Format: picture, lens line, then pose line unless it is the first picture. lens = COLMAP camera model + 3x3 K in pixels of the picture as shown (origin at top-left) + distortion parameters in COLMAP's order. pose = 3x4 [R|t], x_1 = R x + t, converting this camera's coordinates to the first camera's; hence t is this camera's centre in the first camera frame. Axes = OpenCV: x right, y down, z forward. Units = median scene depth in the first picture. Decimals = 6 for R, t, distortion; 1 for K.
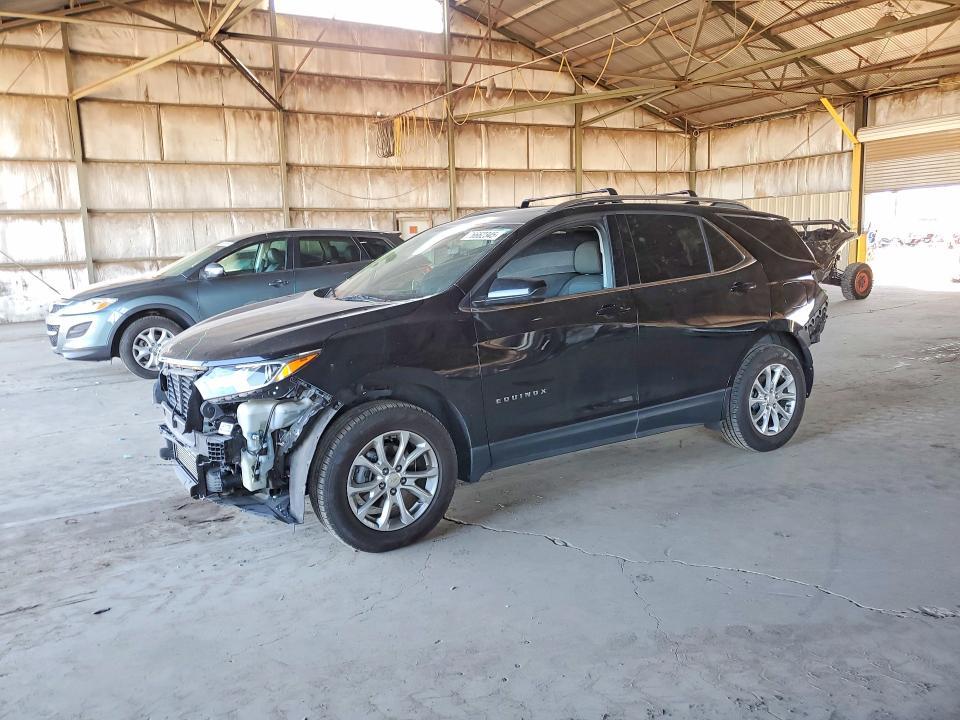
lens RADIAL K [[746.4, 0, 478.8], [0, 746.4, 358.4], [0, 0, 1]] dist [0.017531, 0.006527]
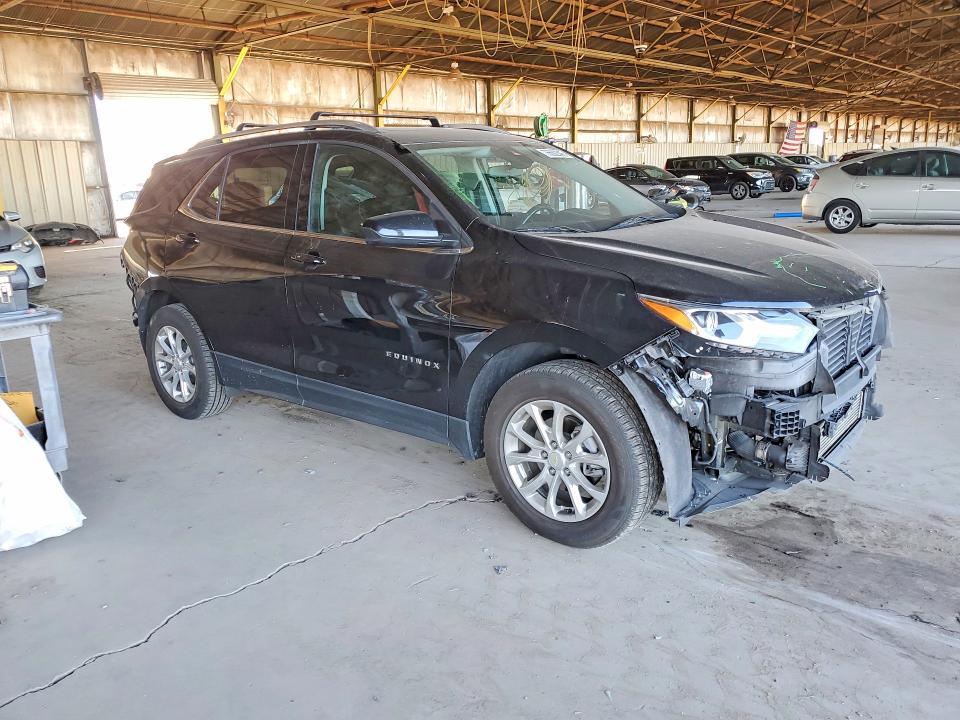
lens RADIAL K [[746.4, 0, 478.0], [0, 746.4, 358.3], [0, 0, 1]] dist [0.017531, 0.006527]
pose [[-0.309312, -0.169963, 0.935649, -0.919462], [0.213457, 0.946383, 0.242479, -0.173606], [-0.926694, 0.274723, -0.256448, 1.430793]]
